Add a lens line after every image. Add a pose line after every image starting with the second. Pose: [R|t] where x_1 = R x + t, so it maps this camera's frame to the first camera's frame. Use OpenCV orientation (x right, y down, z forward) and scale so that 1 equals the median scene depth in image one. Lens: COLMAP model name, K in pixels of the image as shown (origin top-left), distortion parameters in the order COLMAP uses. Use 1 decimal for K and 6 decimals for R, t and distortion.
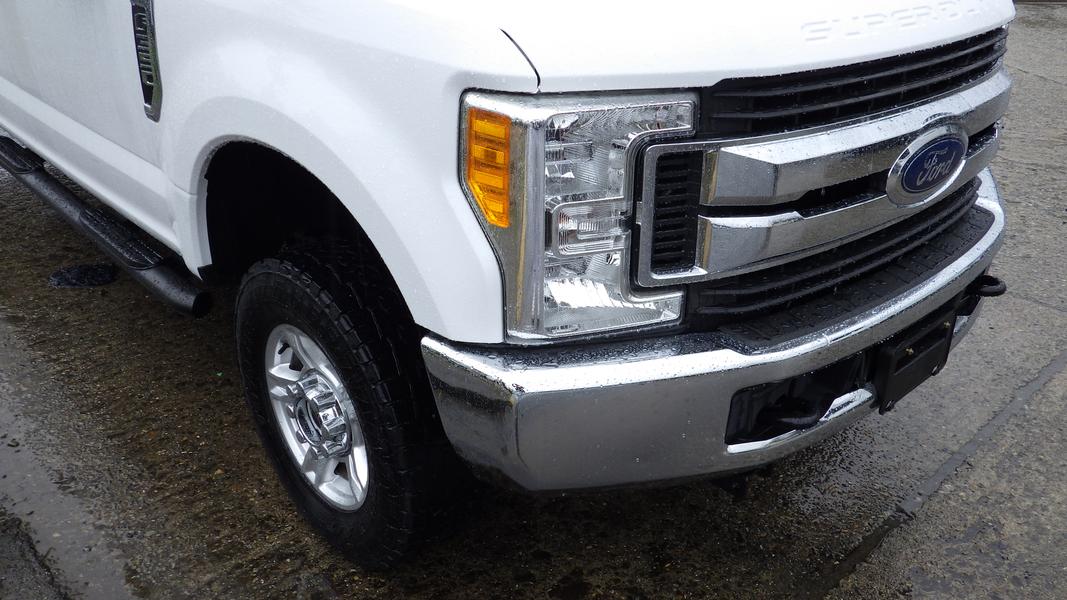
lens RADIAL K [[874.4, 0, 533.5], [0, 874.4, 300.0], [0, 0, 1]] dist [0.004446, -0.001896]
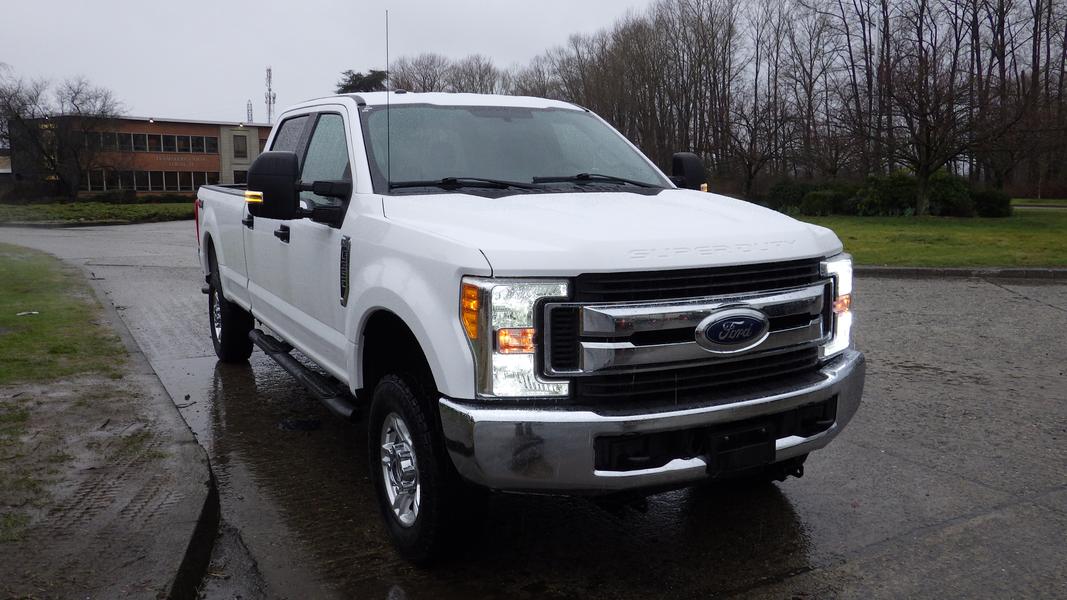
lens RADIAL K [[874.4, 0, 533.5], [0, 874.4, 300.0], [0, 0, 1]] dist [0.004446, -0.001896]
pose [[0.969591, 0.020609, -0.243861, 0.554366], [-0.093166, 0.952503, -0.289928, 0.384169], [0.226303, 0.303831, 0.925459, -0.851881]]
